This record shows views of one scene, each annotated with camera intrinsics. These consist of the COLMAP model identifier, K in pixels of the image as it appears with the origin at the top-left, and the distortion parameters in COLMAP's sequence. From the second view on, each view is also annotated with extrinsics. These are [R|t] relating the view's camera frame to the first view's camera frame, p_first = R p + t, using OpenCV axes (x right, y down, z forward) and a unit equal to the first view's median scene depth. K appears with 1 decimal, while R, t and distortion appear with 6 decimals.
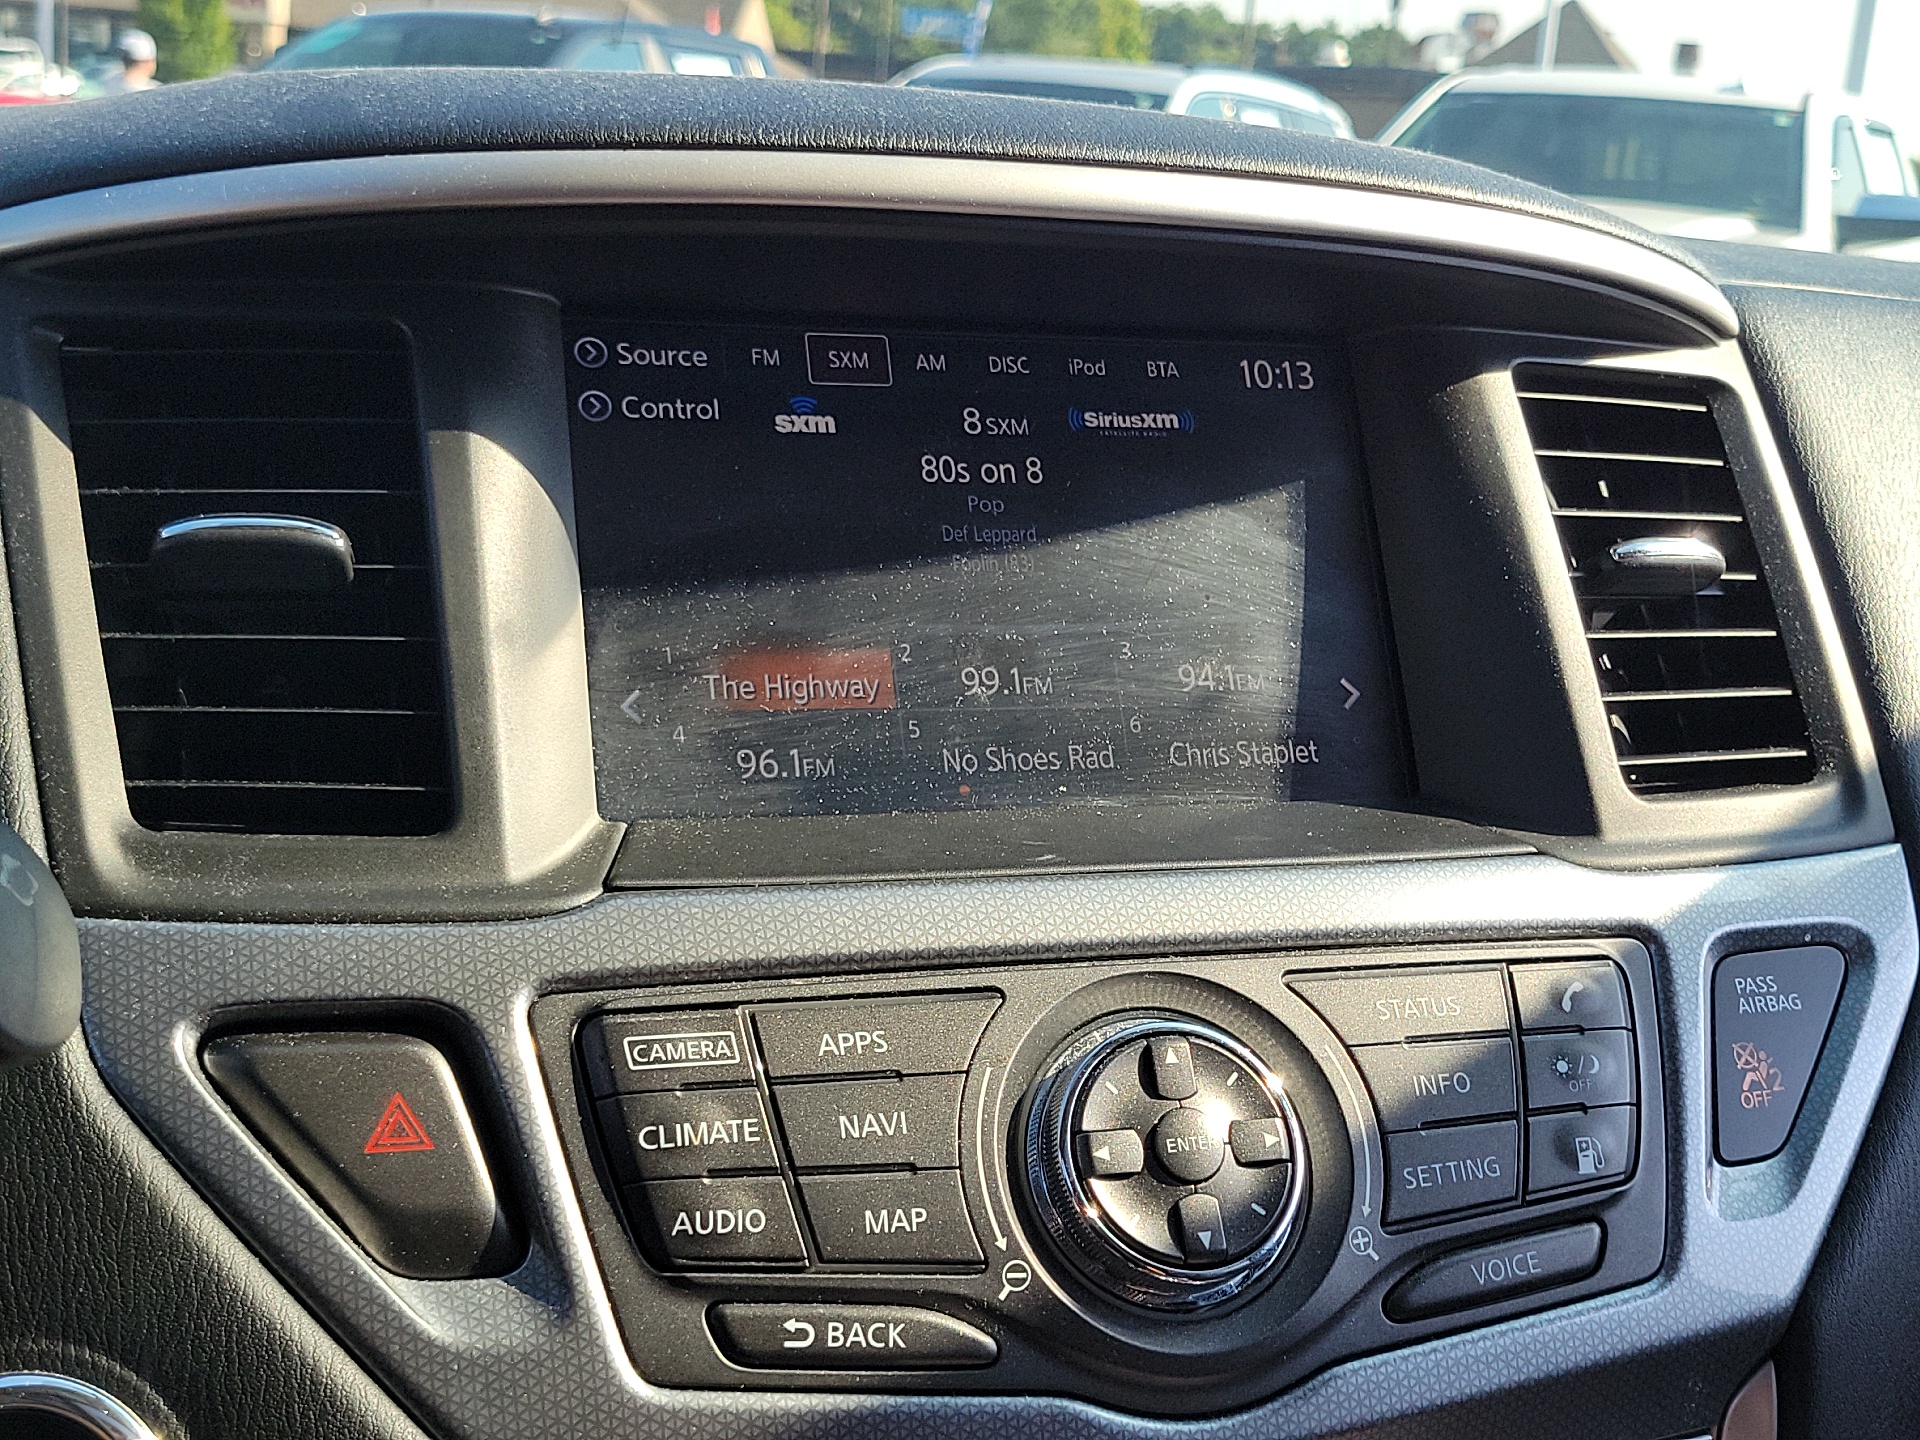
lens RADIAL K [[2484.9, 0, 971.0], [0, 2484.9, 729.6], [0, 0, 1]] dist [0.052695, 0.000000]
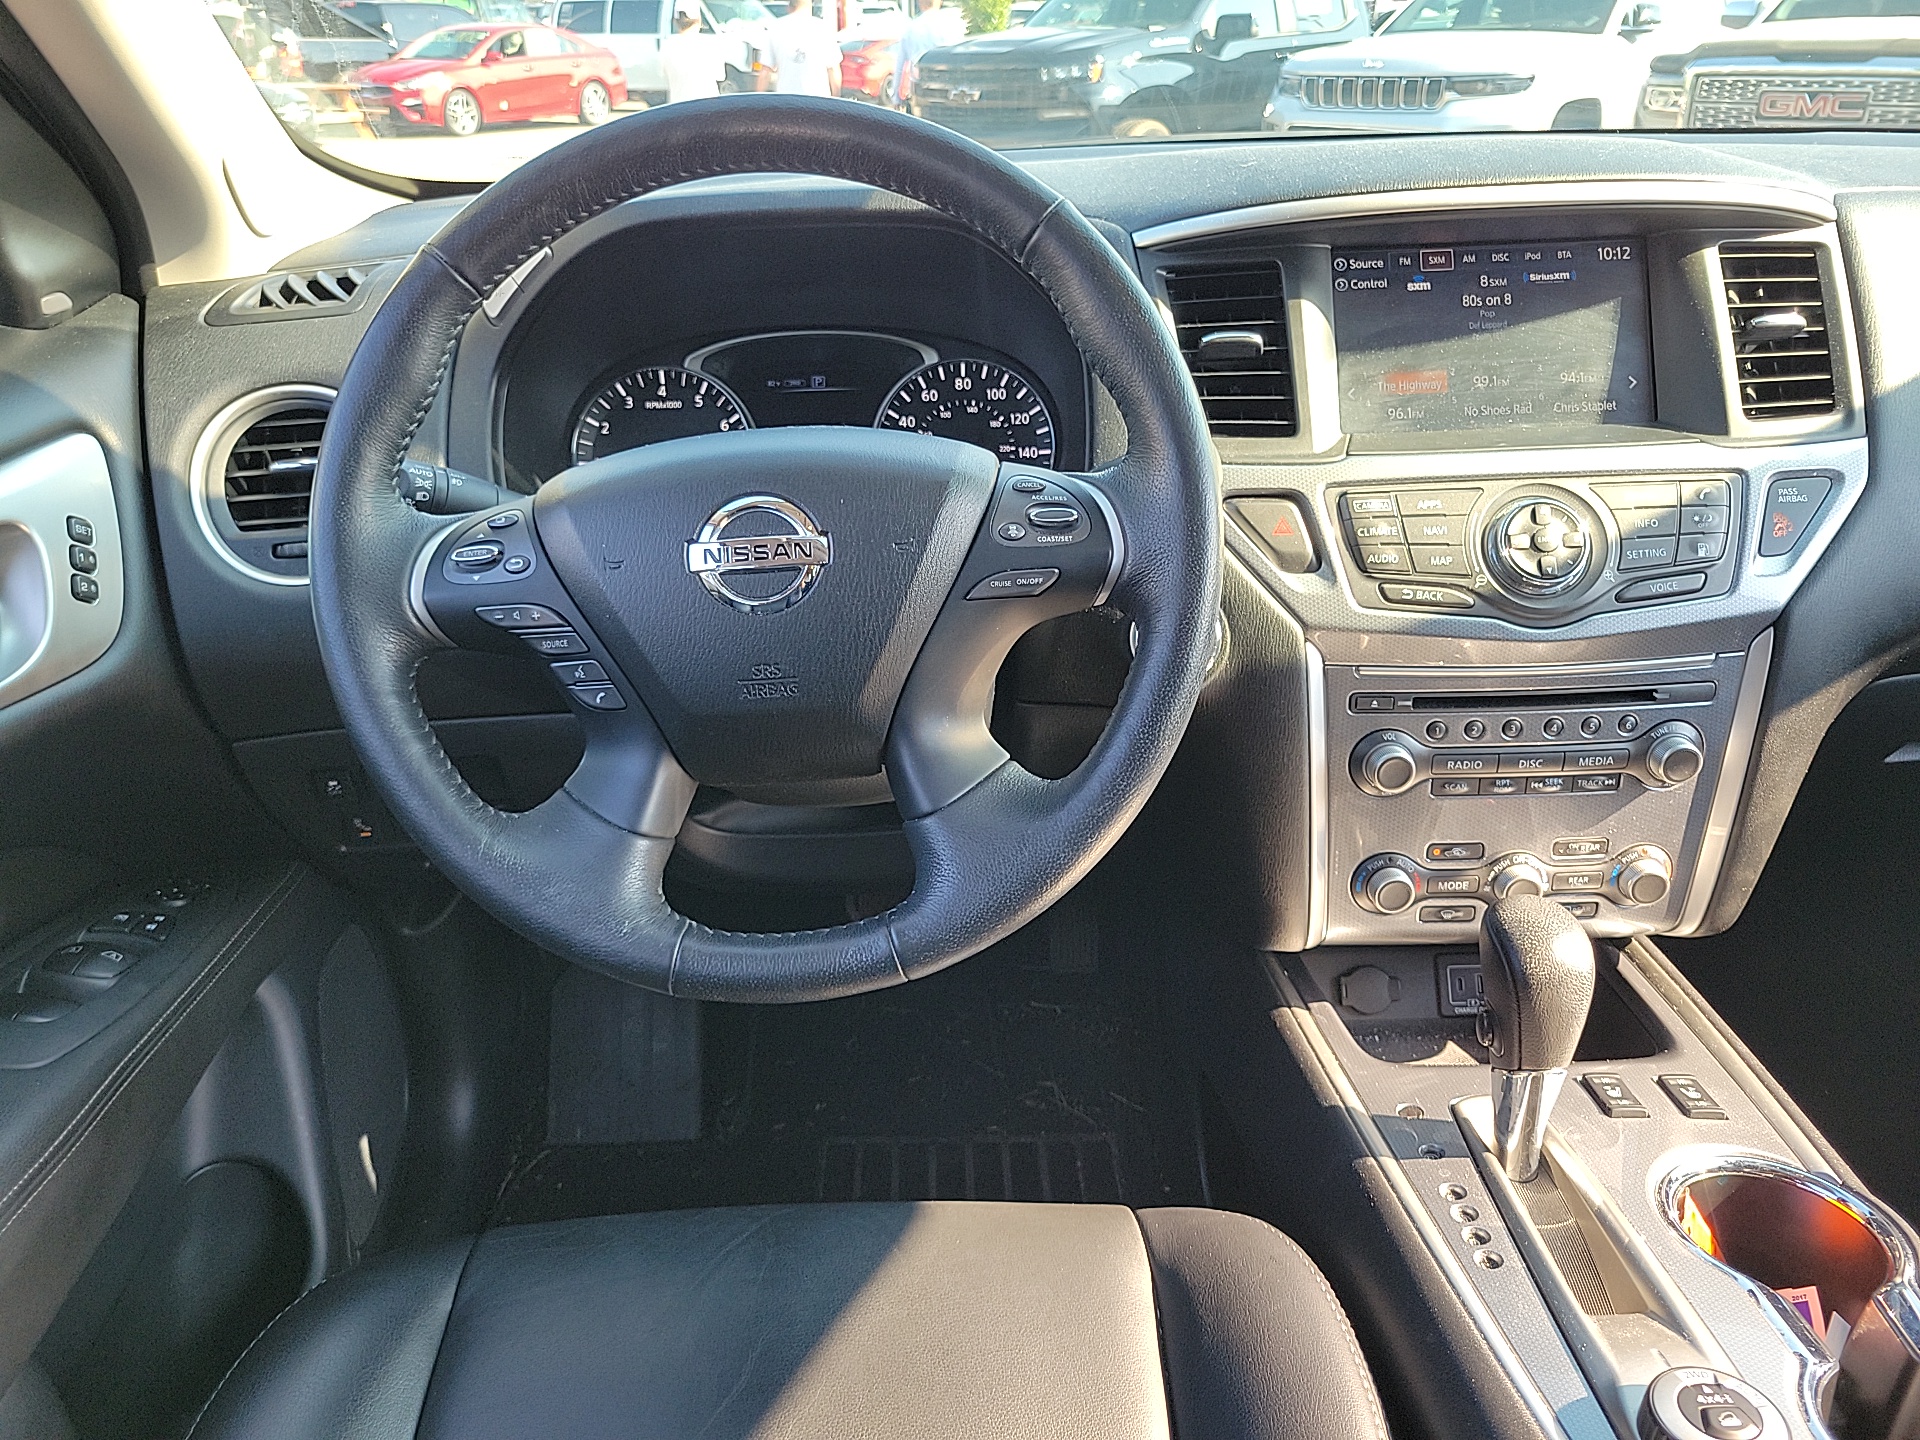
lens RADIAL K [[1477.8, 0, 939.2], [0, 1477.8, 740.0], [0, 0, 1]] dist [0.042268, -0.035167]
pose [[0.945294, 0.054437, -0.321646, -0.012452], [0.015204, 0.977555, 0.210130, 0.013996], [0.325866, -0.203525, 0.923249, -0.833255]]
